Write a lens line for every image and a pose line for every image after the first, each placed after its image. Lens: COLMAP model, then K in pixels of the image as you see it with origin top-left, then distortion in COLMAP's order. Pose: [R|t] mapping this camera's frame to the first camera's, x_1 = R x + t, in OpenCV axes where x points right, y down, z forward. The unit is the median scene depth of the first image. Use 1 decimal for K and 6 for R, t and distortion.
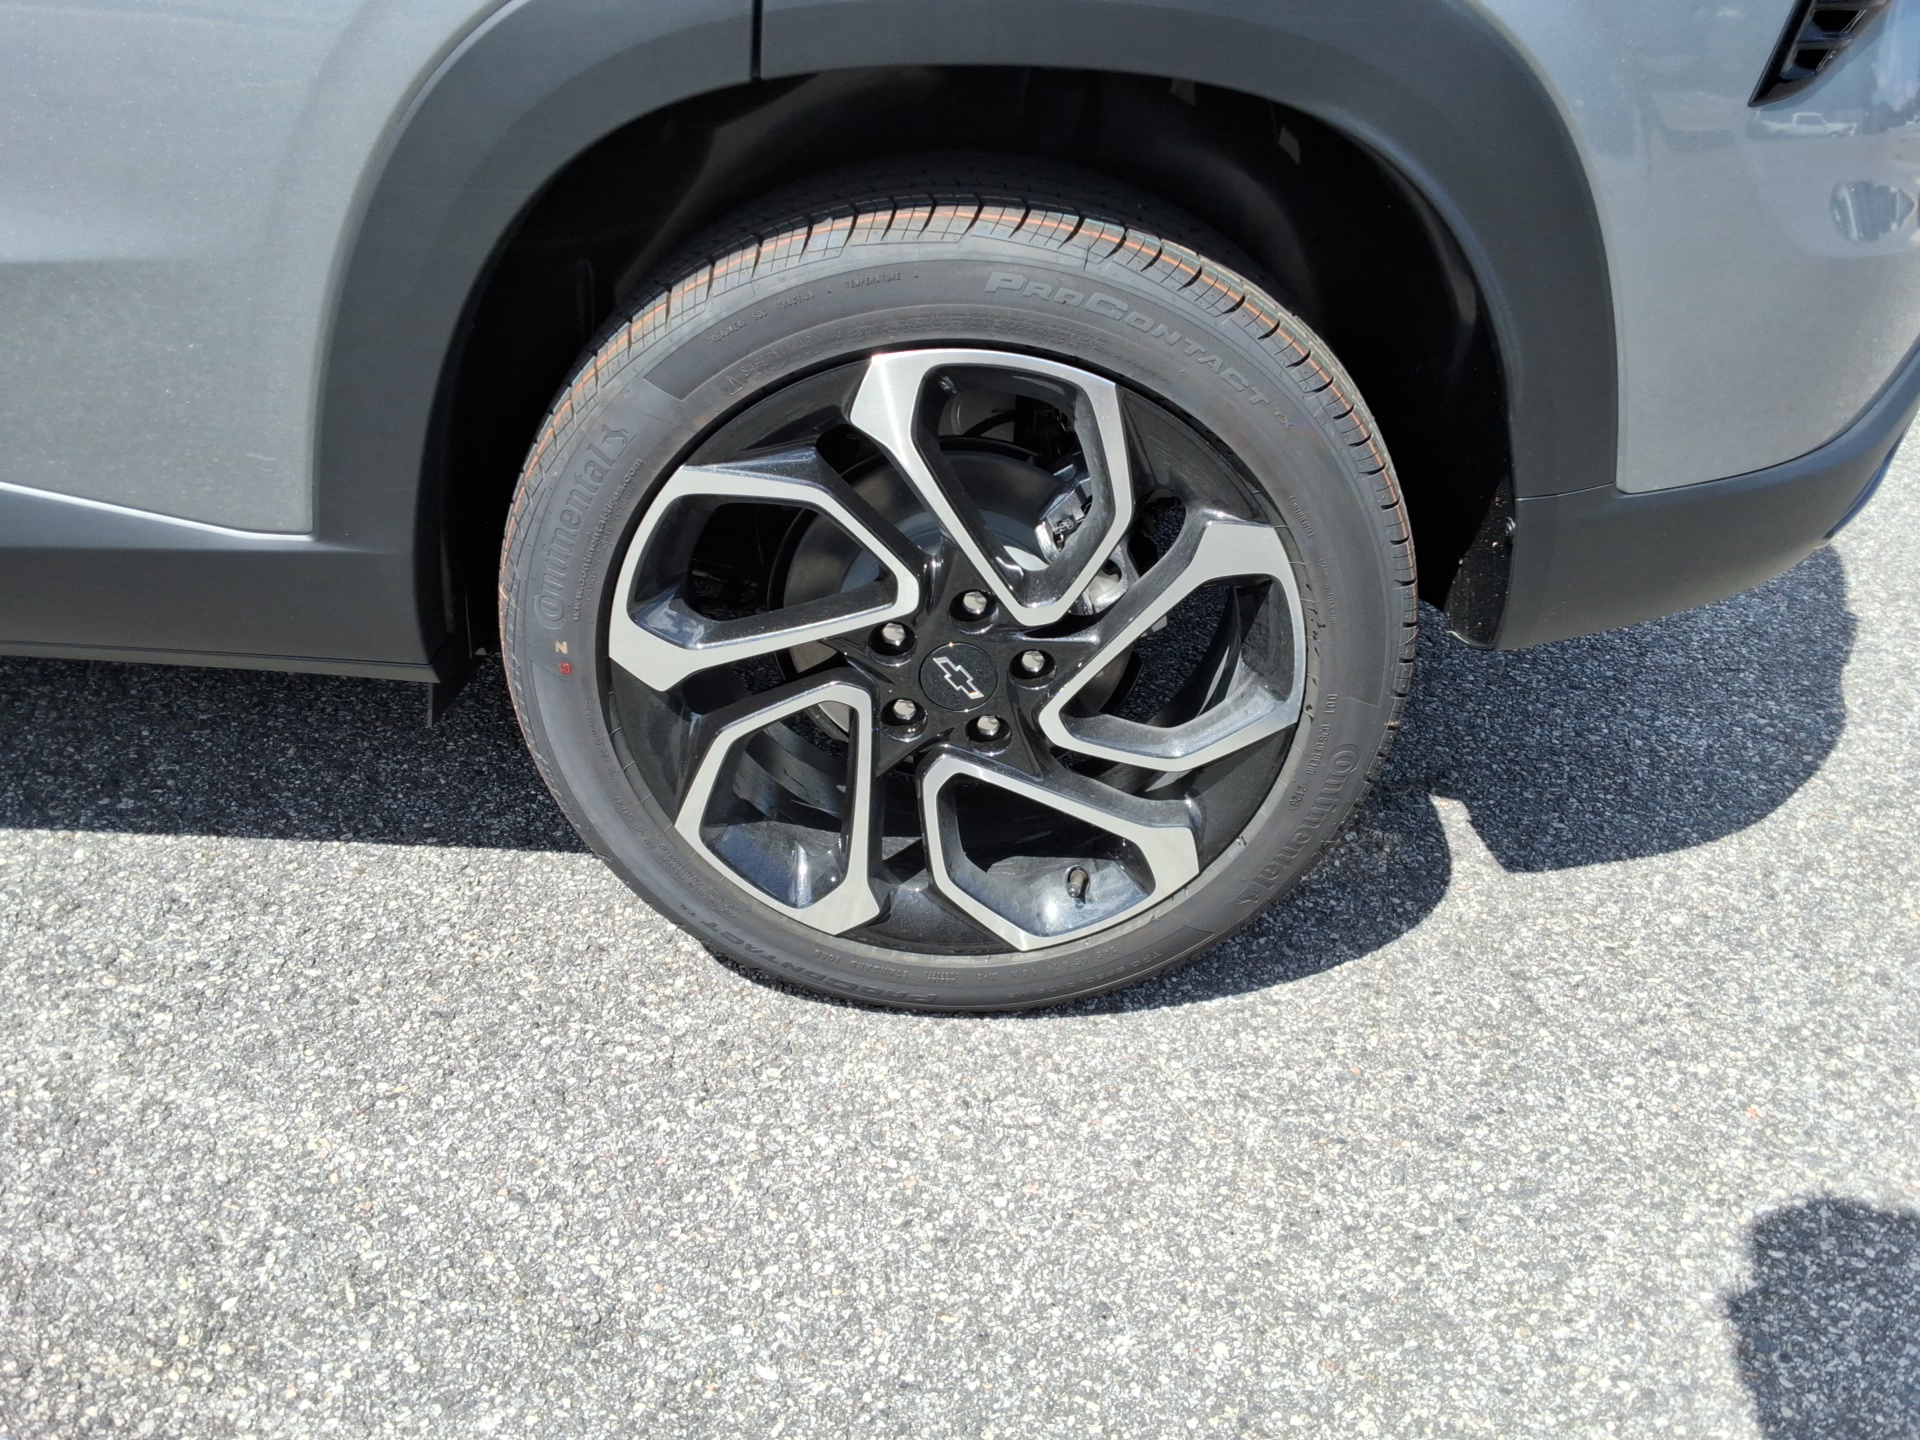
lens RADIAL K [[1534.9, 0, 969.1], [0, 1534.9, 720.4], [0, 0, 1]] dist [0.101349, -0.158659]
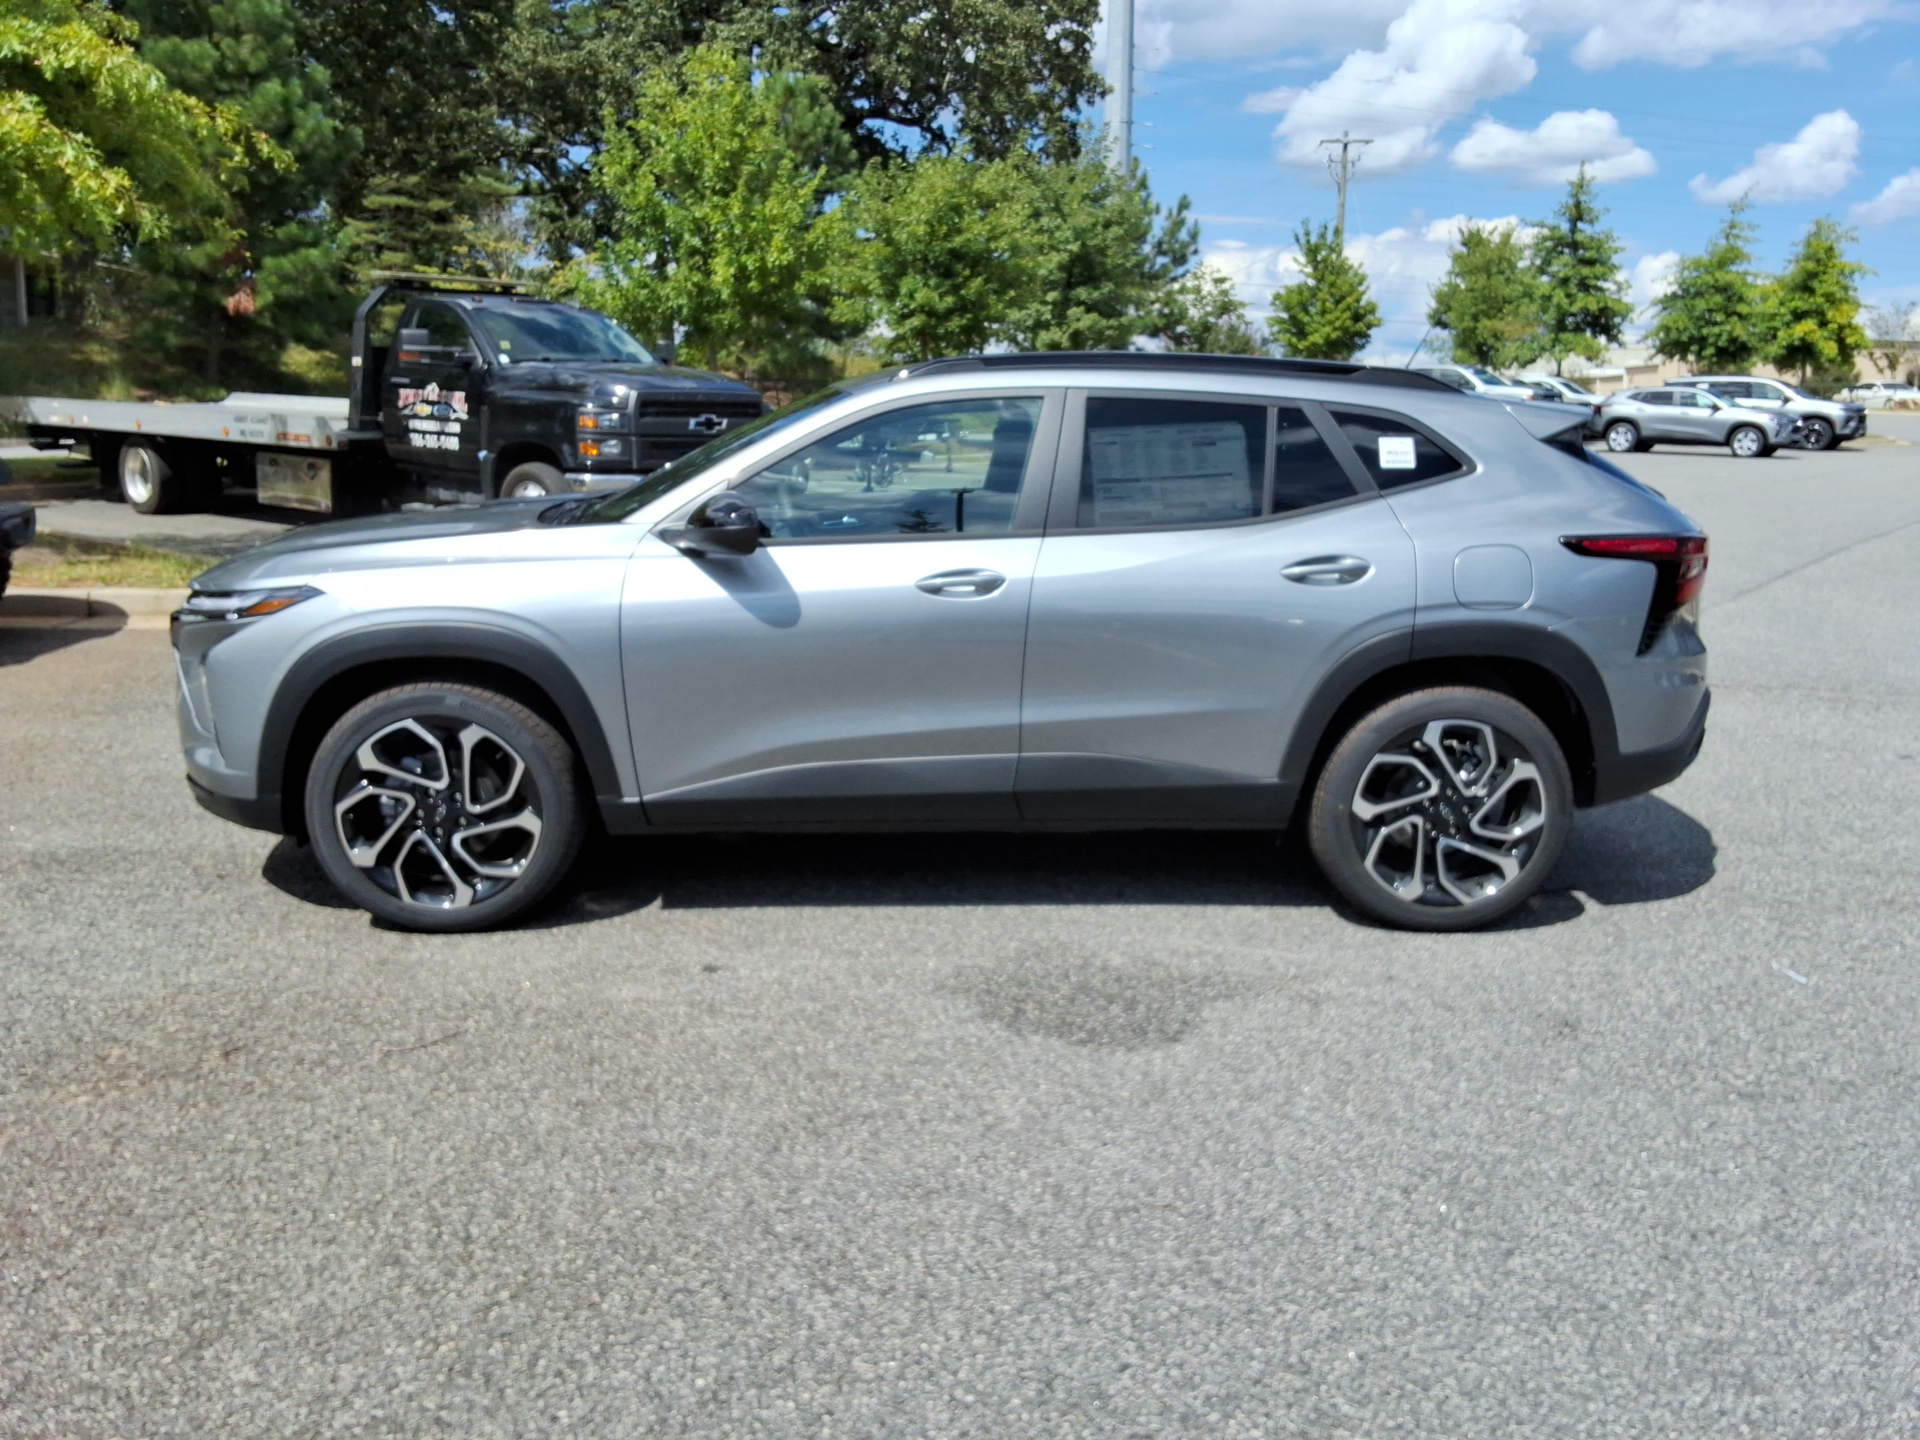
lens RADIAL K [[1534.9, 0, 969.1], [0, 1534.9, 720.4], [0, 0, 1]] dist [0.101349, -0.158659]
pose [[0.998542, -0.037730, 0.038596, -1.221704], [0.048393, 0.942509, -0.330658, 0.884039], [-0.023901, 0.332044, 0.942961, -2.378251]]
